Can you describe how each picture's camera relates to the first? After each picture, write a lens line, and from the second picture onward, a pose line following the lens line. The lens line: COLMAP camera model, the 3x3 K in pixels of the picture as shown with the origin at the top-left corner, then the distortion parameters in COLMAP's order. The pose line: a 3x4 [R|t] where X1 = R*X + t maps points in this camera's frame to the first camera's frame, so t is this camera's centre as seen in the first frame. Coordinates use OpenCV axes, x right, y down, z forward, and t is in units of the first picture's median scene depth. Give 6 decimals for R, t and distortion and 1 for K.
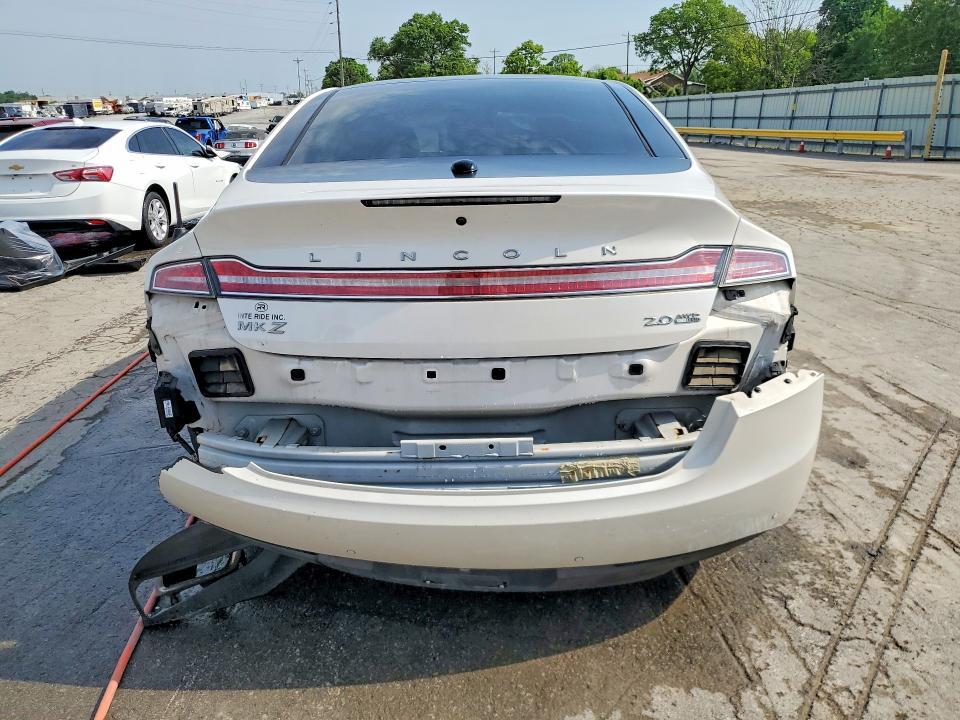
lens RADIAL K [[735.7, 0, 480.0], [0, 735.7, 360.0], [0, 0, 1]] dist [0.017881, -0.000802]
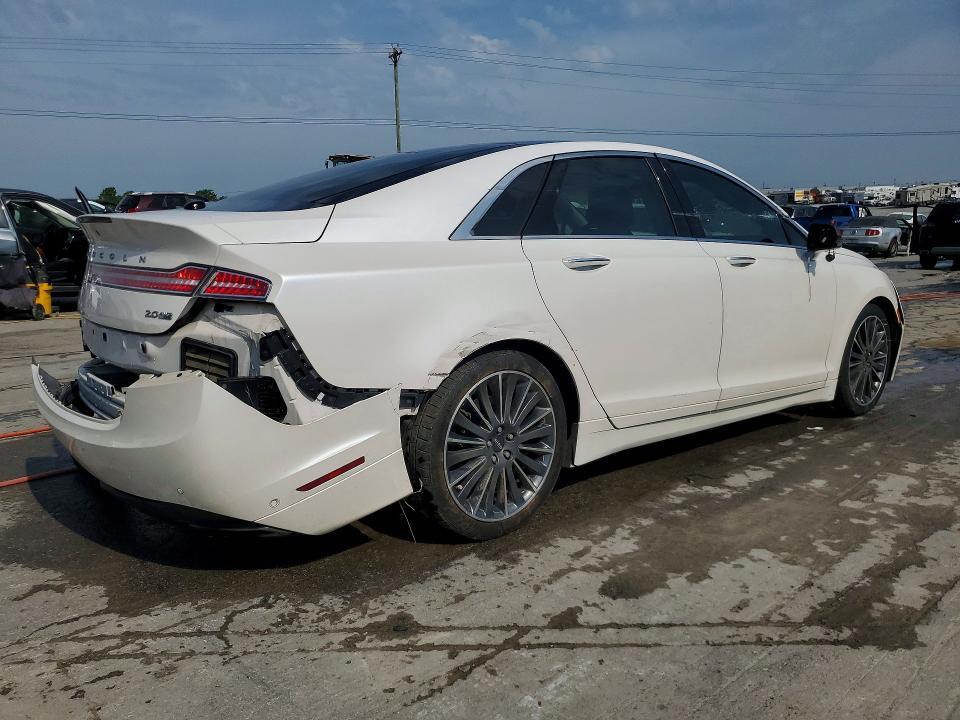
lens RADIAL K [[764.1, 0, 480.0], [0, 764.1, 360.0], [0, 0, 1]] dist [0.008352, 0.007914]
pose [[0.651045, 0.151513, -0.743764, 1.406941], [-0.239640, 0.970788, -0.012005, -0.082553], [0.720218, 0.186051, 0.668335, 0.427770]]
